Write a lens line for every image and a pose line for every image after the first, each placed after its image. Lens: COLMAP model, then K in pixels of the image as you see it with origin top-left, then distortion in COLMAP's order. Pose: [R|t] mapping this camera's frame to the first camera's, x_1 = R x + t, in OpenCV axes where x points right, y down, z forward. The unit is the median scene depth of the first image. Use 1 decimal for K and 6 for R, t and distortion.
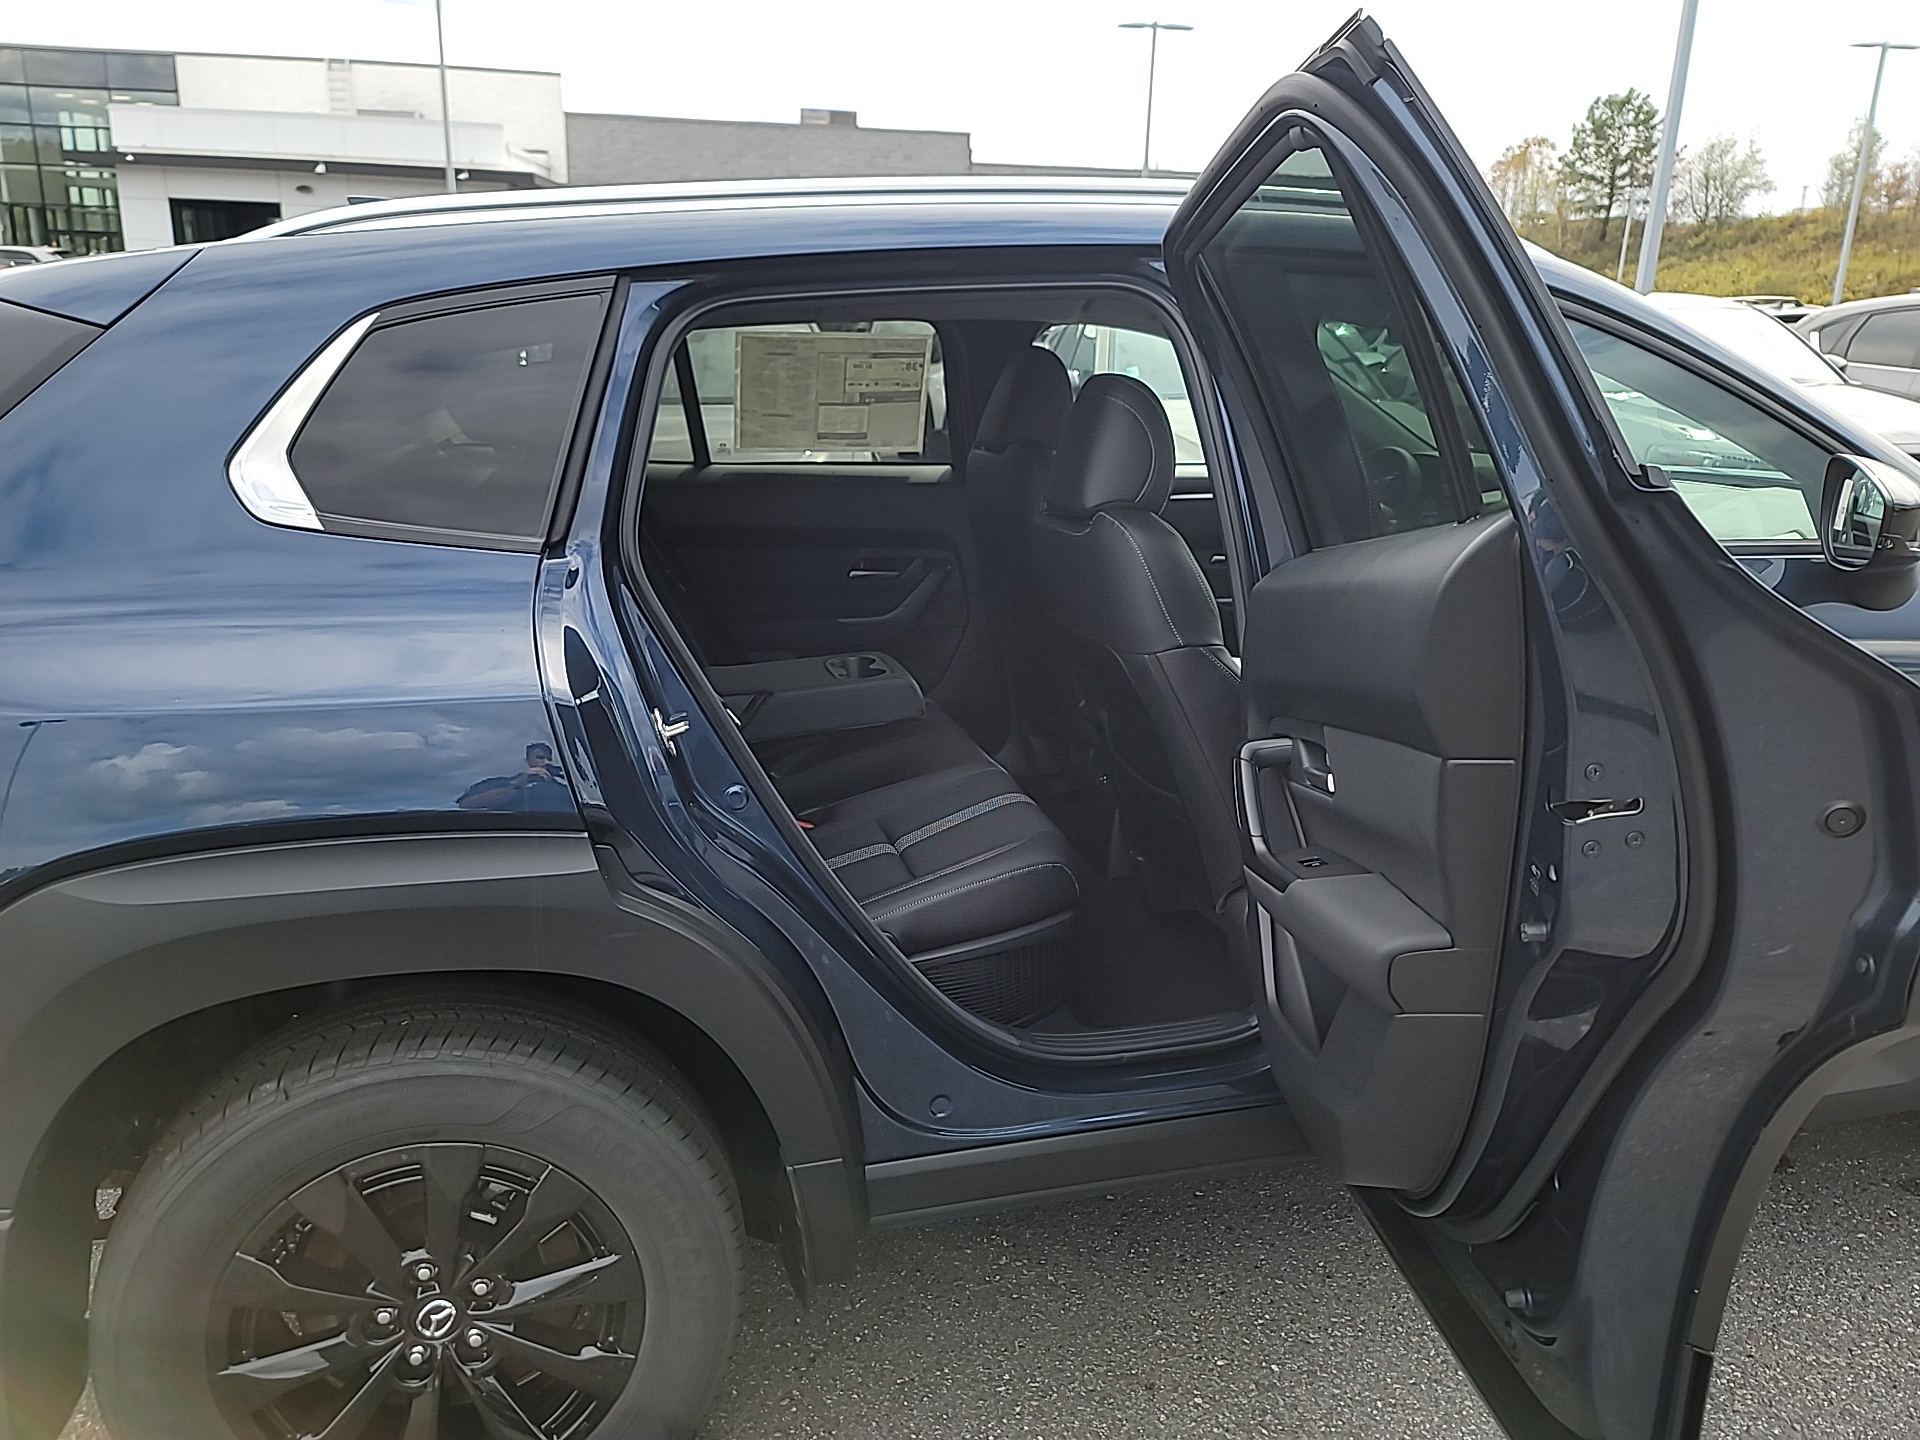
lens RADIAL K [[1410.1, 0, 963.7], [0, 1410.1, 719.7], [0, 0, 1]] dist [0.082109, -0.100622]
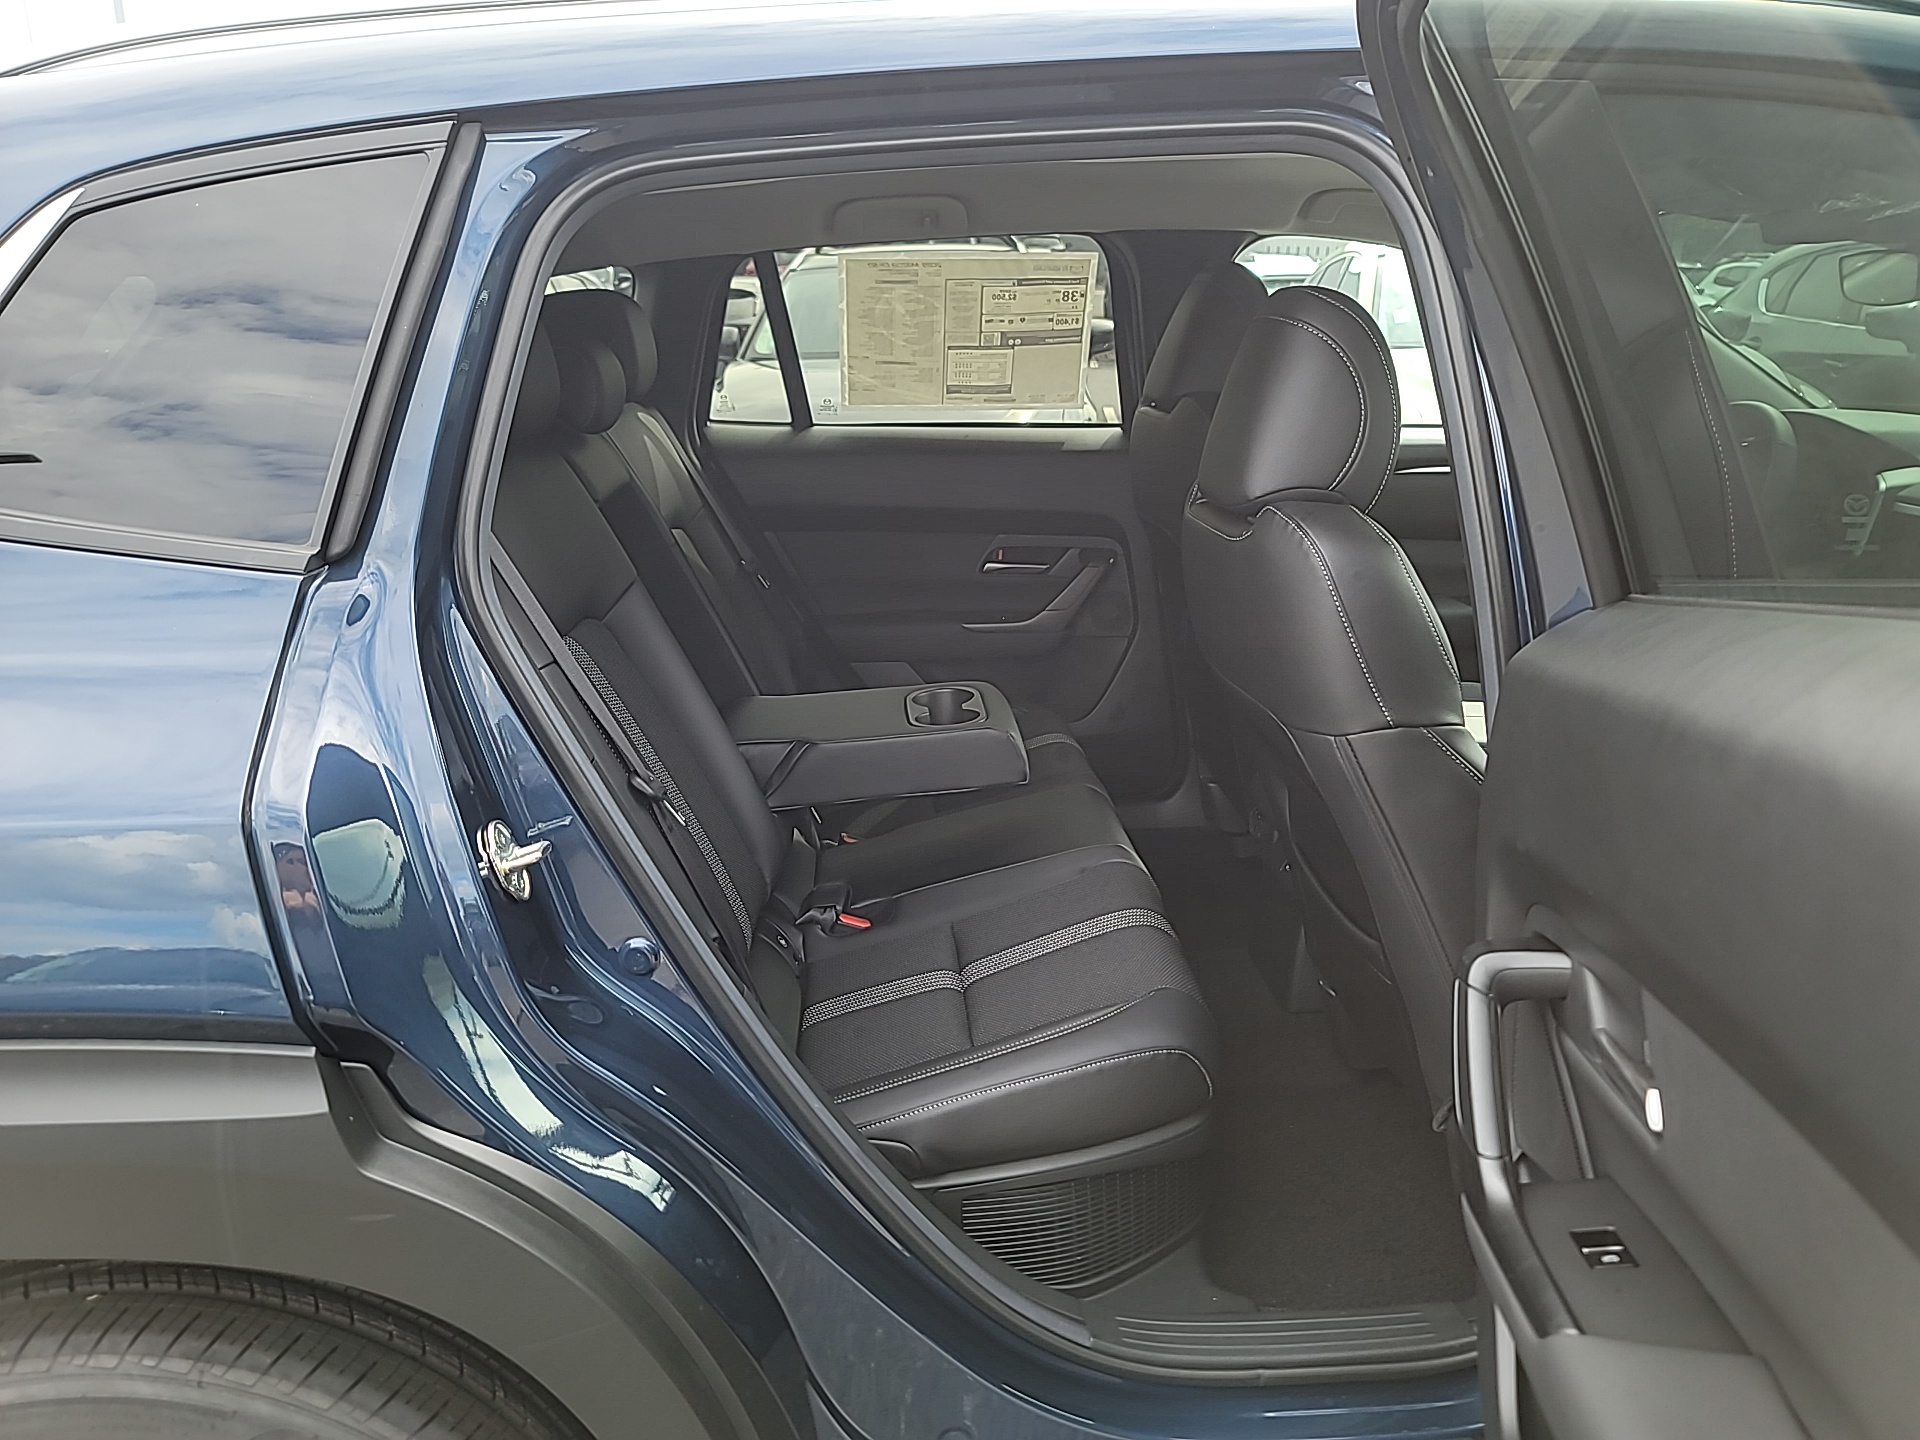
lens RADIAL K [[1400.9, 0, 958.5], [0, 1400.9, 740.4], [0, 0, 1]] dist [0.045460, -0.043524]
pose [[0.982230, 0.042687, -0.182763, 0.073005], [-0.034712, 0.998309, 0.046621, -0.060473], [0.184444, -0.039448, 0.982051, 0.324554]]
